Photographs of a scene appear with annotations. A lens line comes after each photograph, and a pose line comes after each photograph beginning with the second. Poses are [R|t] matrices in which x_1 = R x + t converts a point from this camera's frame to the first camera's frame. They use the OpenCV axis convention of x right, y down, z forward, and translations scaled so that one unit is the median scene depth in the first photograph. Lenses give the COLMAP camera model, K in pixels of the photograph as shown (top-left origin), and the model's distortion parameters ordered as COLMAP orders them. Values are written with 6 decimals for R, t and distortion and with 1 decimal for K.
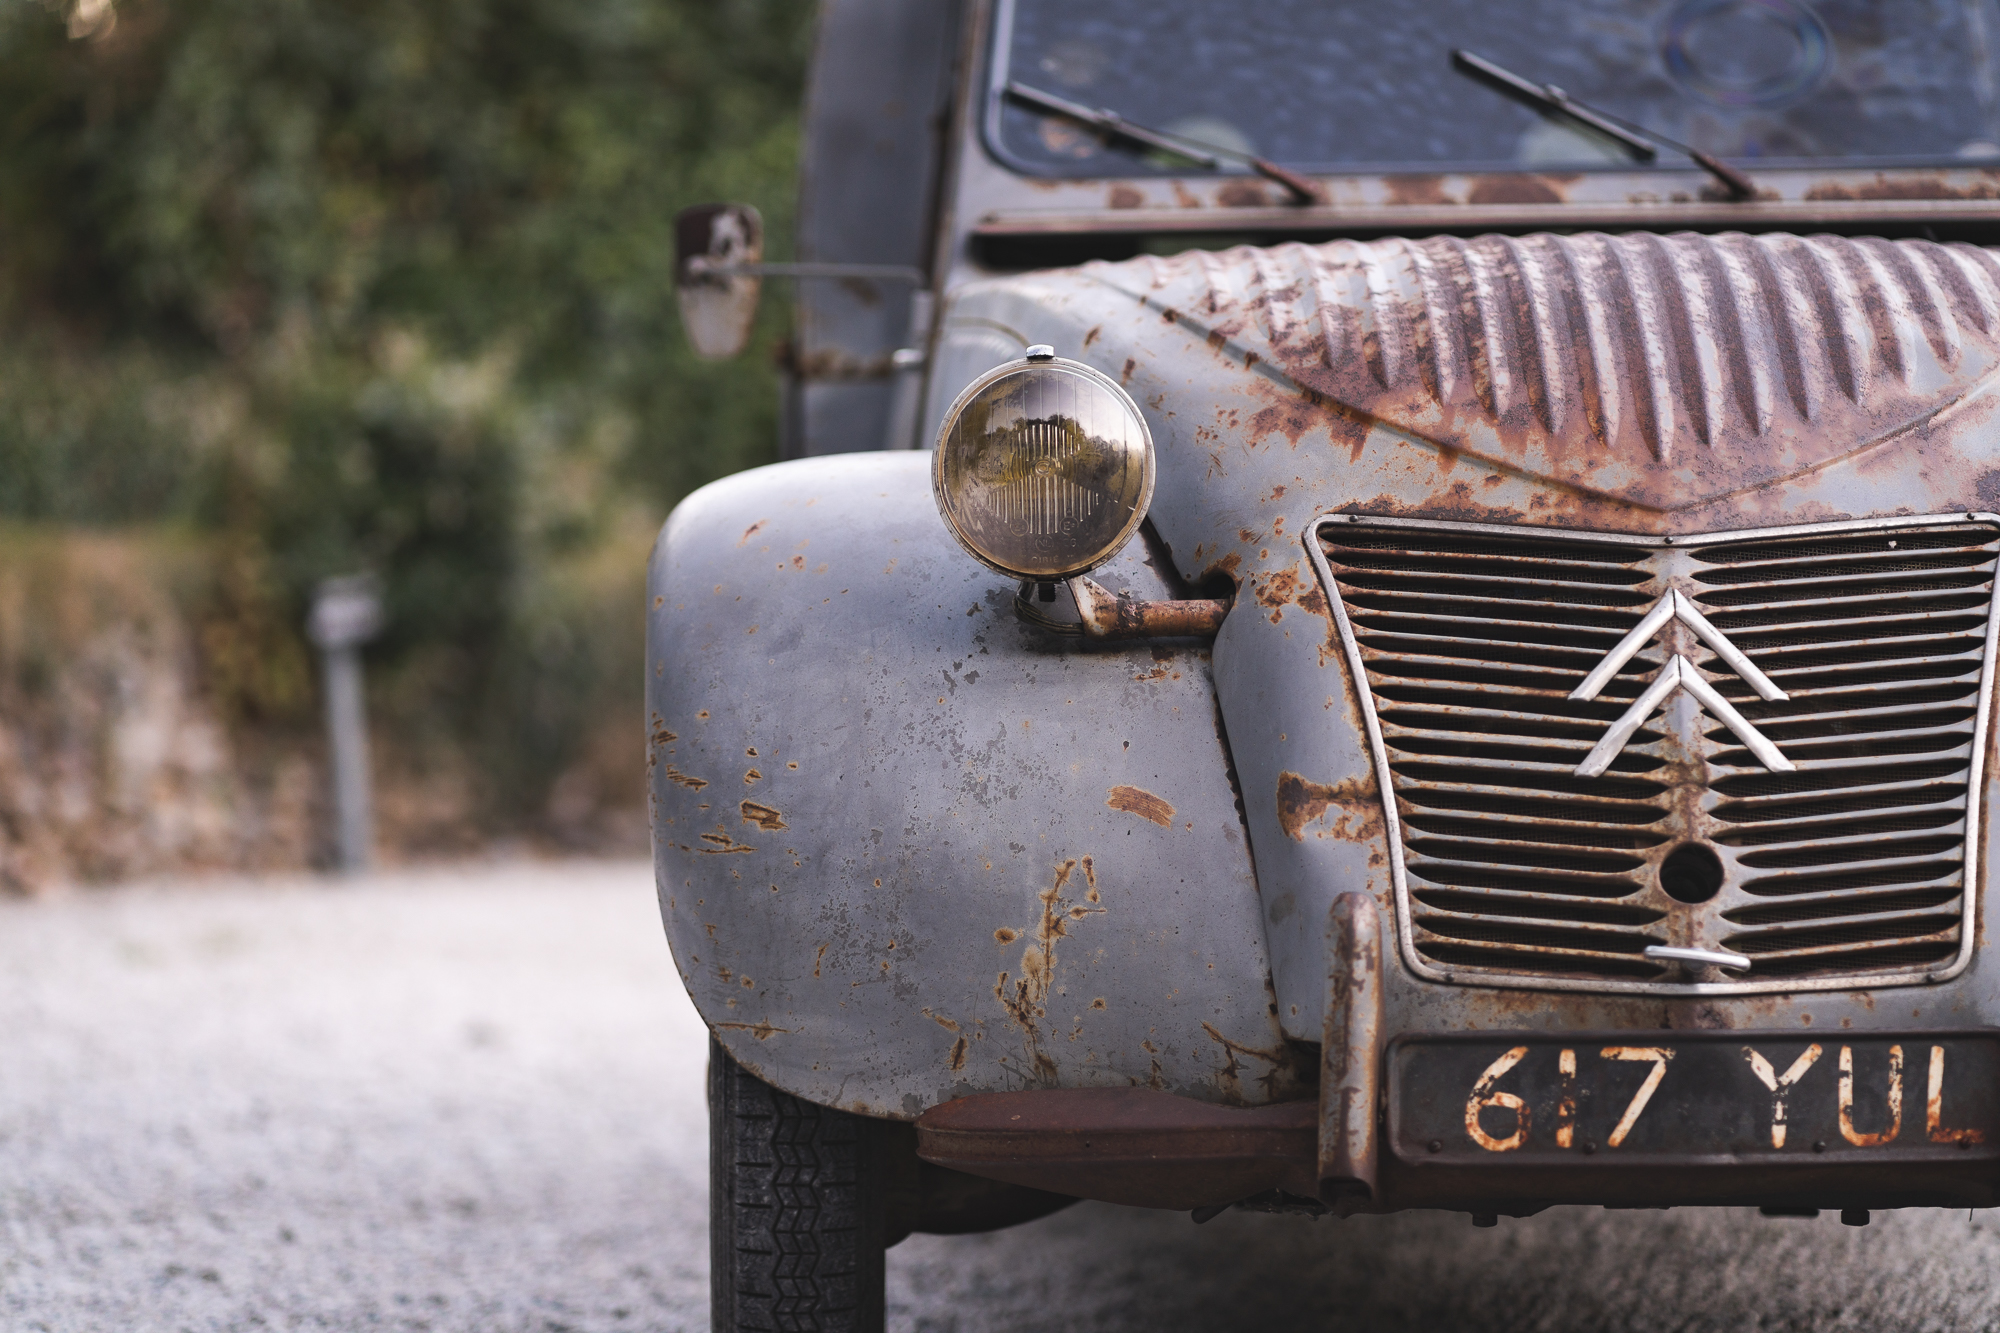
lens RADIAL K [[3827.7, 0, 974.5], [0, 3827.7, 658.3], [0, 0, 1]] dist [-0.016437, -0.265213]
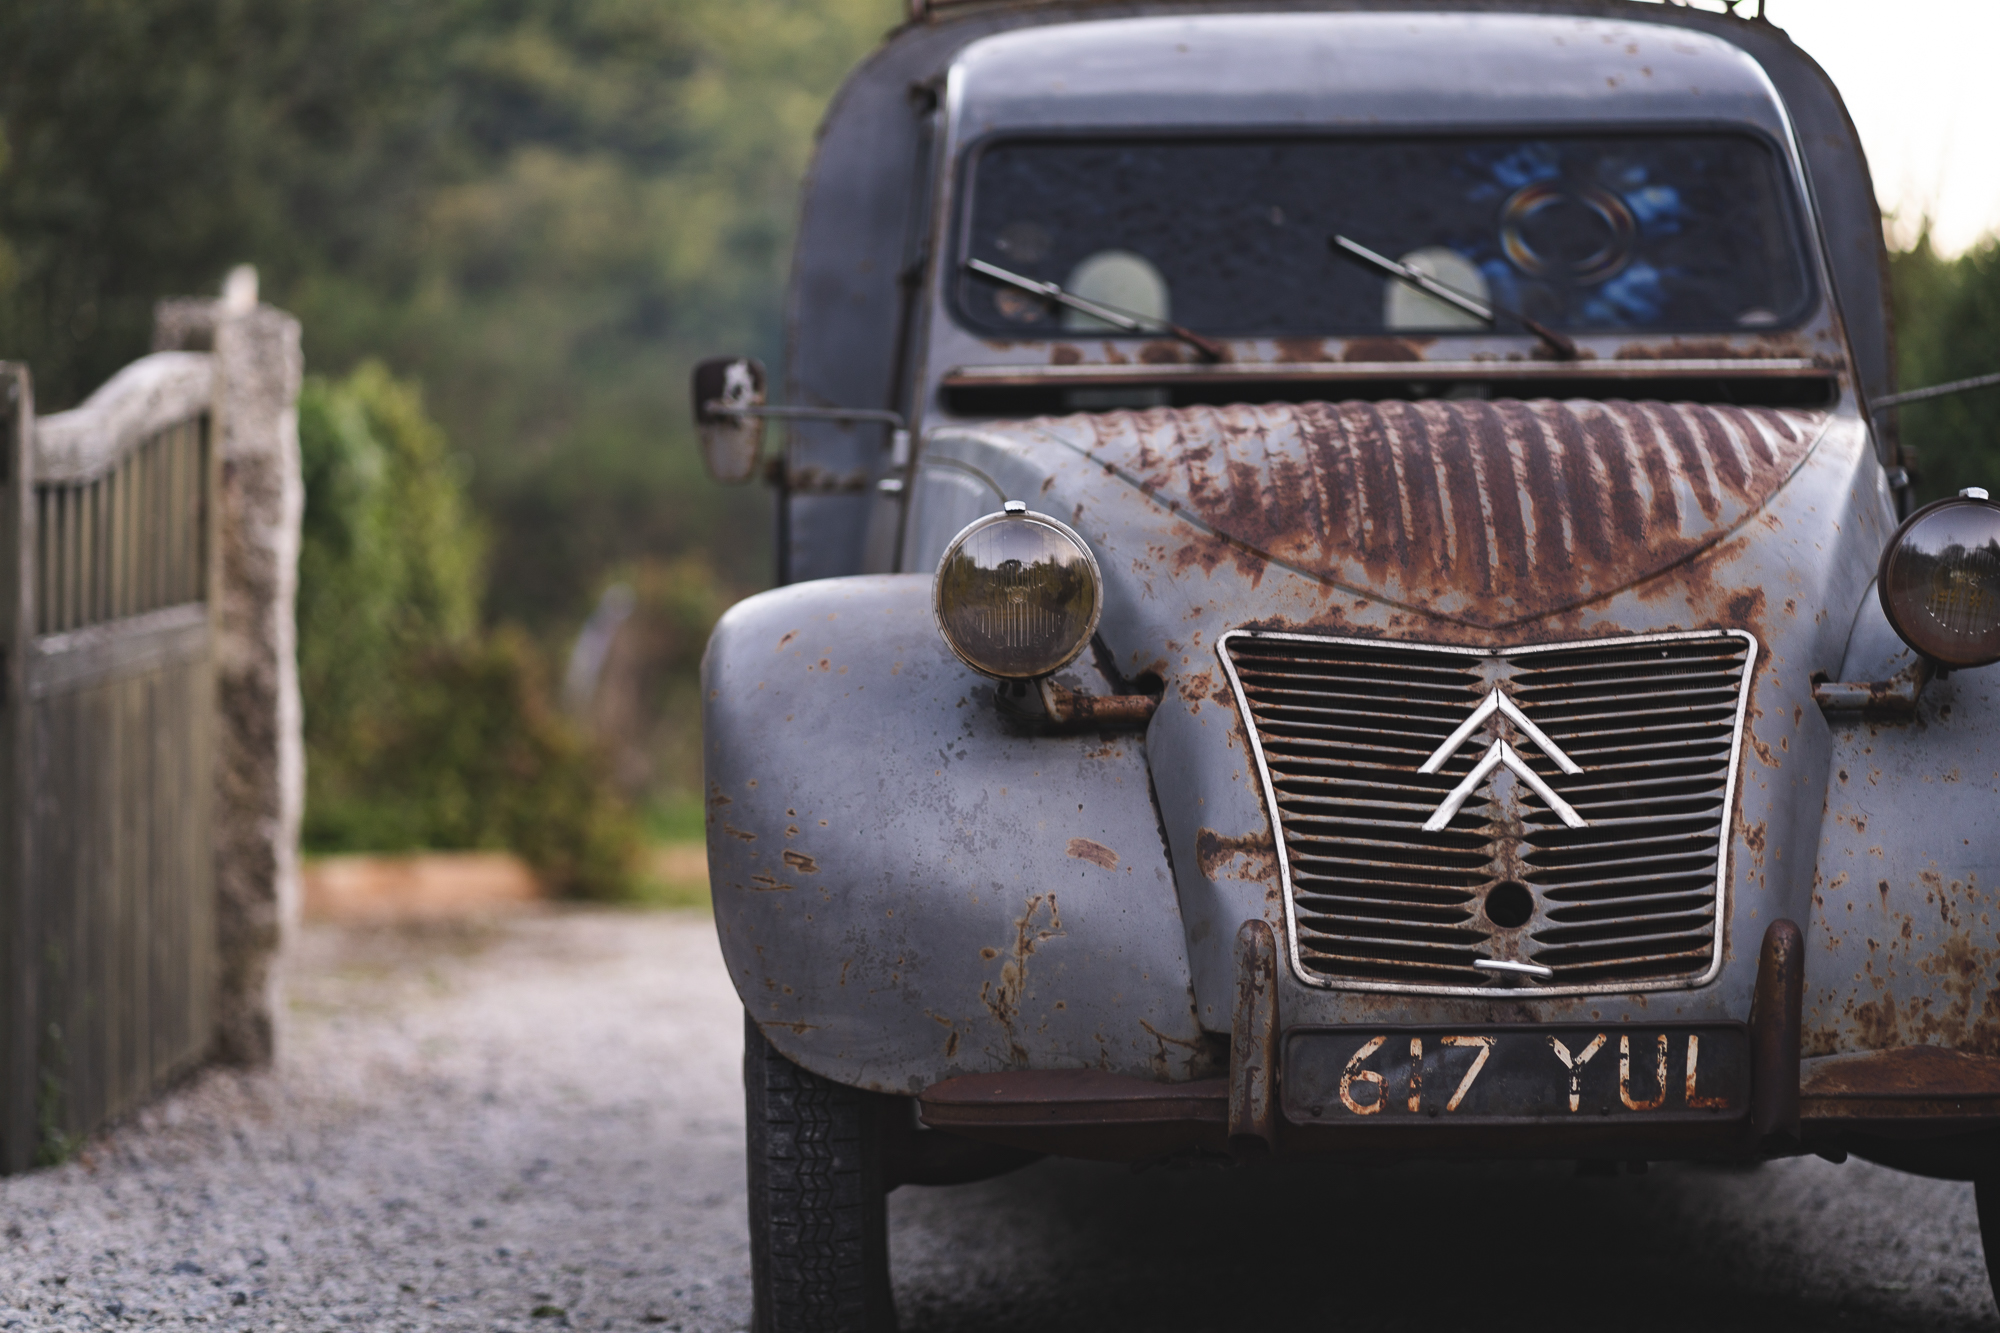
lens RADIAL K [[3827.7, 0, 974.5], [0, 3827.7, 658.3], [0, 0, 1]] dist [-0.016437, -0.265213]
pose [[0.999556, 0.000595, 0.029790, -0.035755], [-0.000364, 0.999970, -0.007763, -0.018126], [-0.029794, 0.007749, 0.999526, -0.306444]]
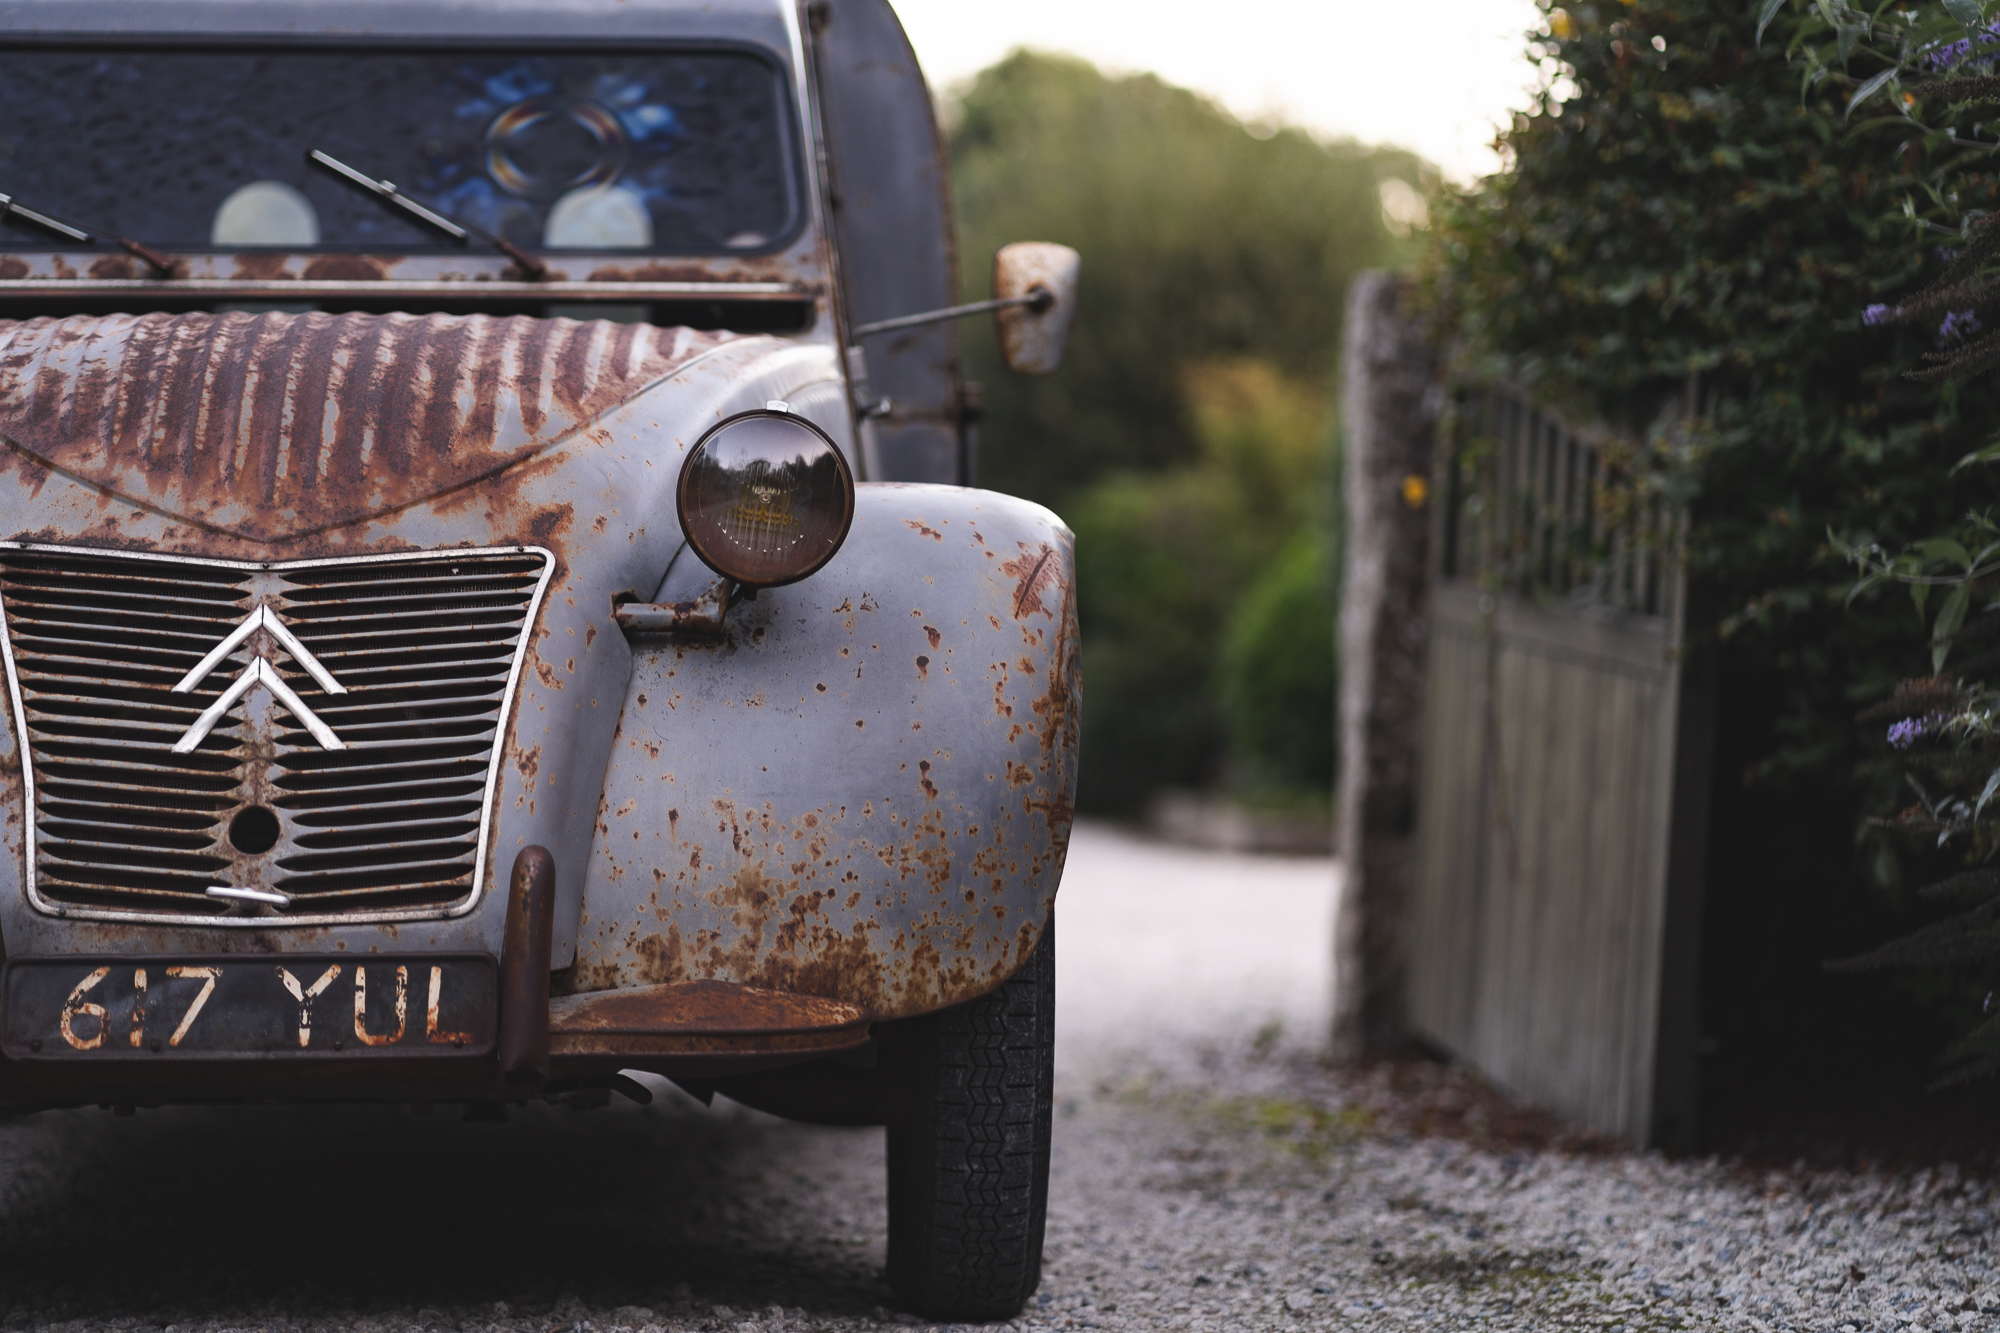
lens RADIAL K [[3827.7, 0, 974.5], [0, 3827.7, 658.3], [0, 0, 1]] dist [-0.016437, -0.265213]
pose [[0.992978, 0.008352, 0.118006, 0.262914], [-0.007864, 0.999959, -0.004596, 0.003355], [-0.118039, 0.003636, 0.993002, -0.267675]]
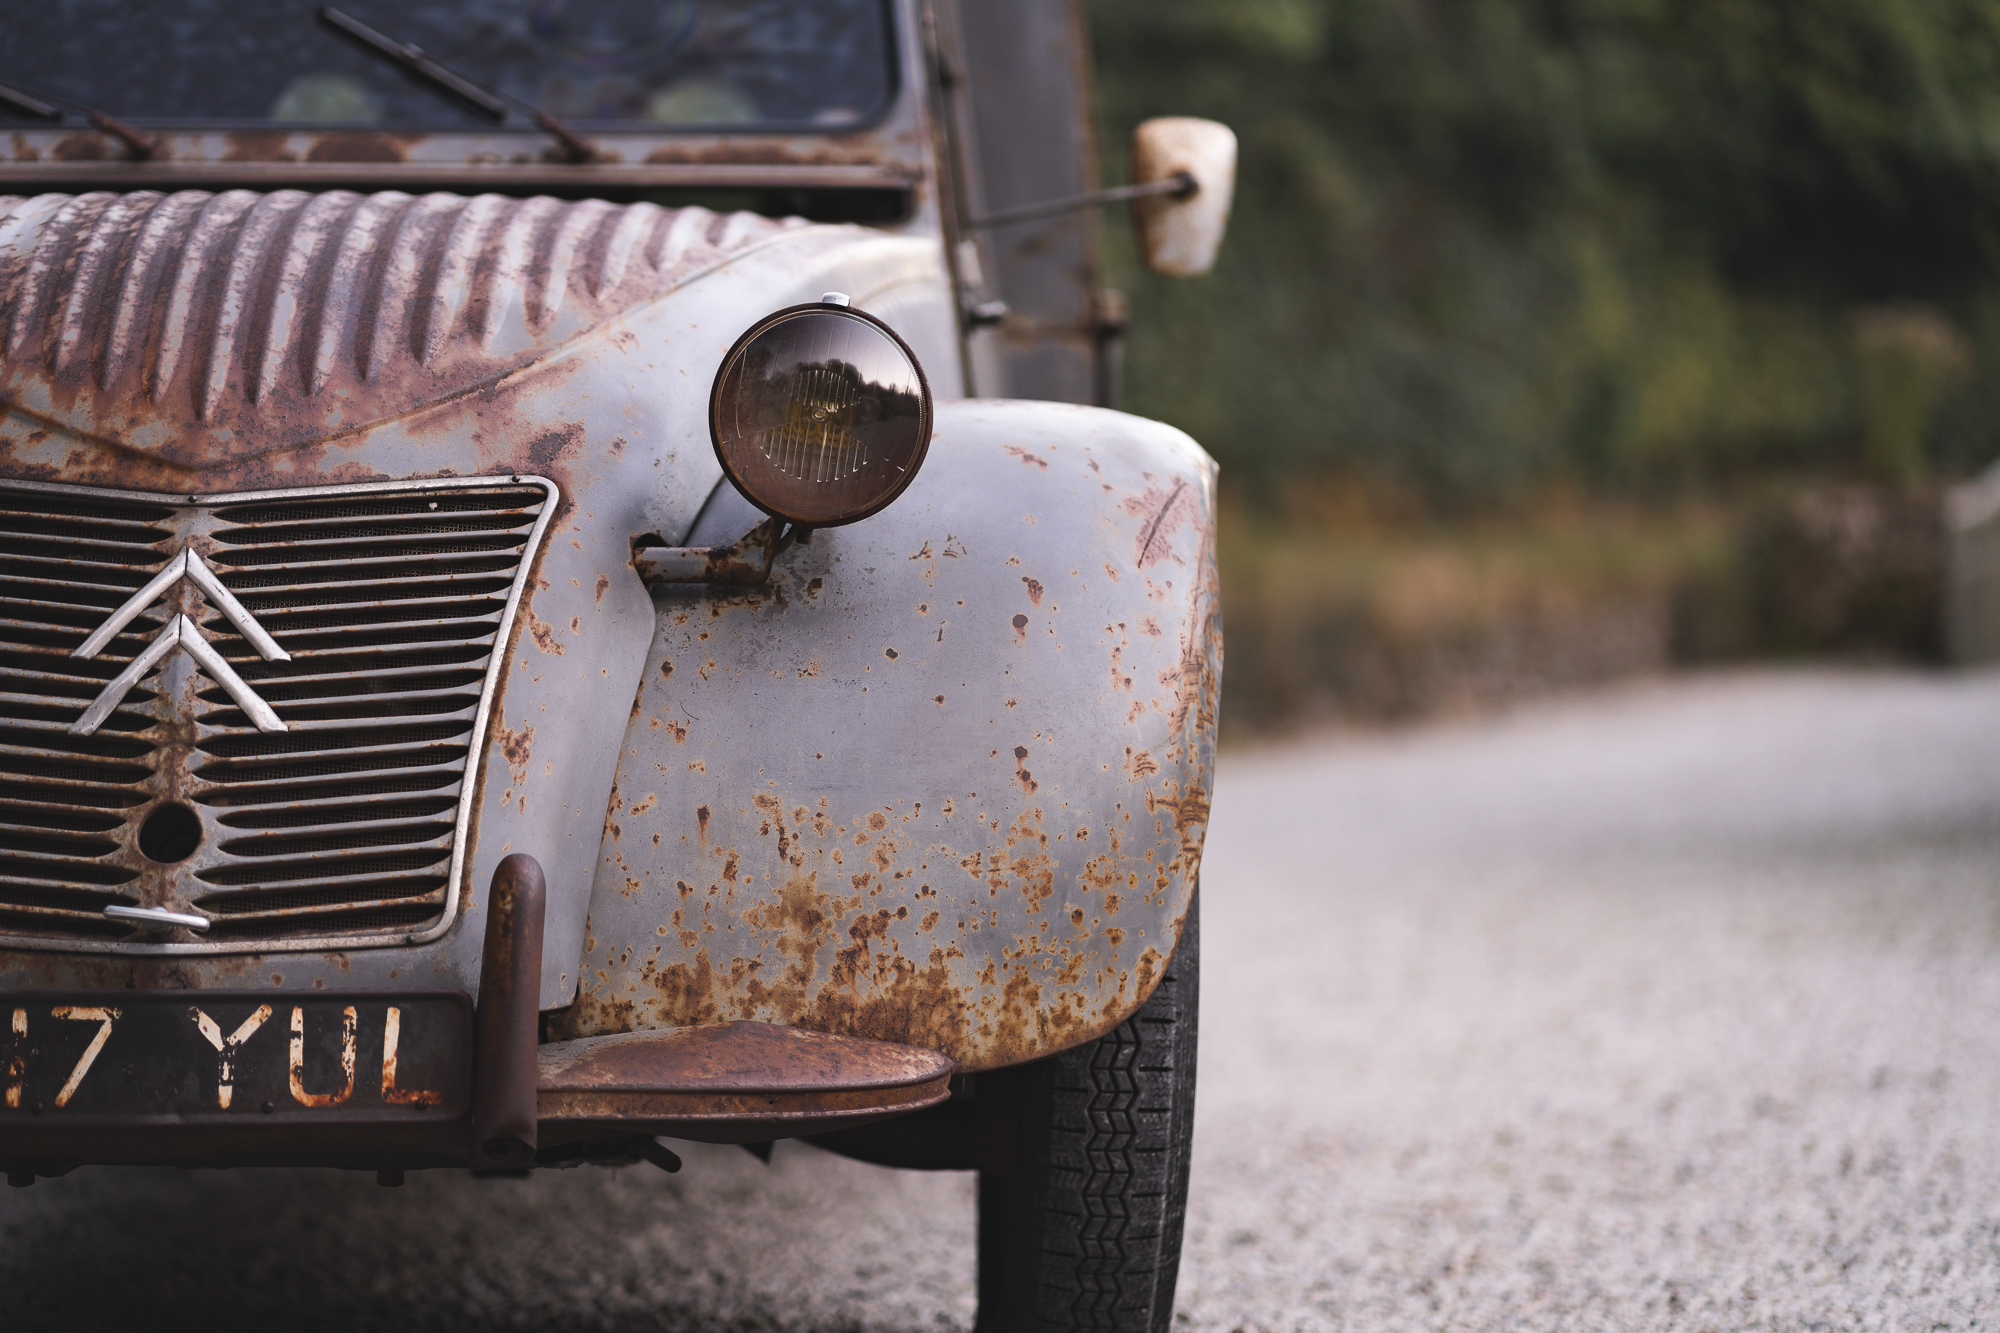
lens RADIAL K [[3810.9, 0, 1000.0], [0, 3810.9, 666.5], [0, 0, 1]] dist [0.009135, -0.125252]
pose [[0.997211, 0.009735, 0.074002, 0.316522], [-0.010649, 0.999872, 0.011971, -0.001355], [-0.073876, -0.012726, 0.997186, -0.006854]]
